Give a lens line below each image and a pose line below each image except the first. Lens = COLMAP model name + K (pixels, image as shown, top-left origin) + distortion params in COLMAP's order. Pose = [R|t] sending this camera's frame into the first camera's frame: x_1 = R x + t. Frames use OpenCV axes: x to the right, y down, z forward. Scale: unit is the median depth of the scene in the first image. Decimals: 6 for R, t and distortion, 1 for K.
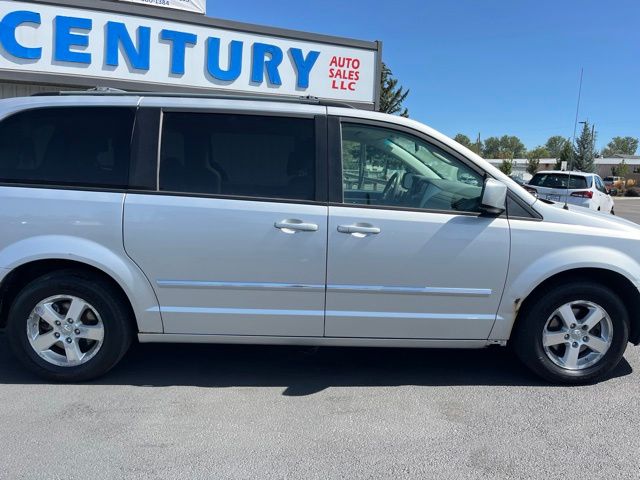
lens RADIAL K [[484.6, 0, 318.7], [0, 484.6, 241.6], [0, 0, 1]] dist [0.063130, -0.084946]
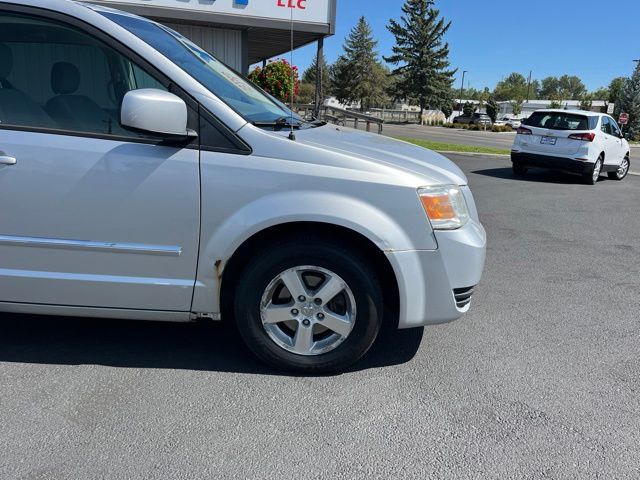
lens RADIAL K [[484.6, 0, 319.7], [0, 484.6, 238.5], [0, 0, 1]] dist [0.063130, -0.084946]
pose [[0.995956, 0.038342, -0.081252, 0.593394], [-0.029043, 0.993206, 0.112688, -0.002784], [0.085020, -0.109873, 0.990303, 0.277849]]
